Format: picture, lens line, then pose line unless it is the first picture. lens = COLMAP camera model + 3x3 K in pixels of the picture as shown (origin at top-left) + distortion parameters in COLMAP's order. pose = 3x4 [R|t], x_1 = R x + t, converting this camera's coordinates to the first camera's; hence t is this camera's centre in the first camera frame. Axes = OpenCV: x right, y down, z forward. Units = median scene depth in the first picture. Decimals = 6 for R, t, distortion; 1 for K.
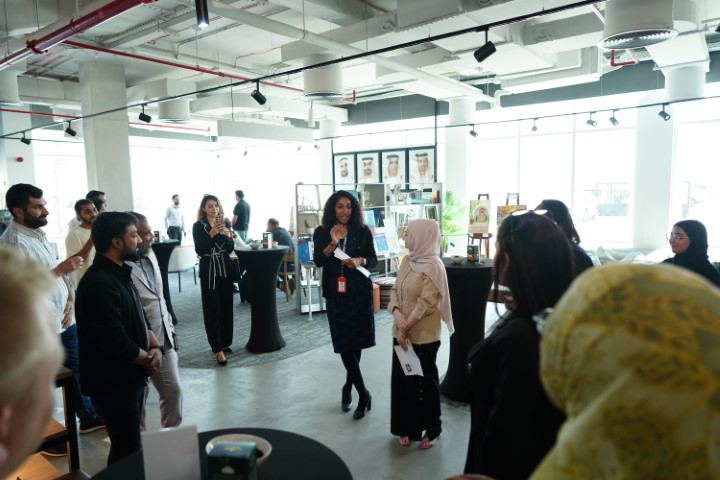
lens RADIAL K [[489.0, 0, 360.0], [0, 489.0, 240.0], [0, 0, 1]] dist [0.003833, 0.001097]
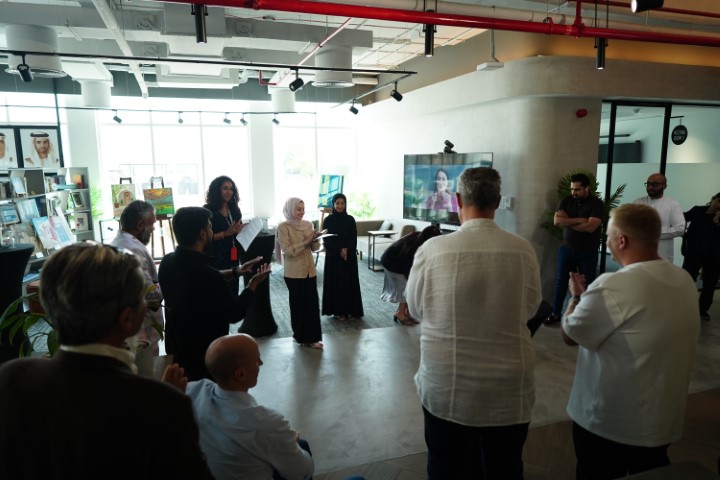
lens RADIAL K [[489.0, 0, 360.0], [0, 489.0, 240.0], [0, 0, 1]] dist [0.003833, 0.001097]
pose [[0.547370, -0.118918, 0.828399, -0.357189], [0.083906, 0.992664, 0.087057, -0.012781], [-0.832674, 0.021855, 0.553332, 0.015545]]
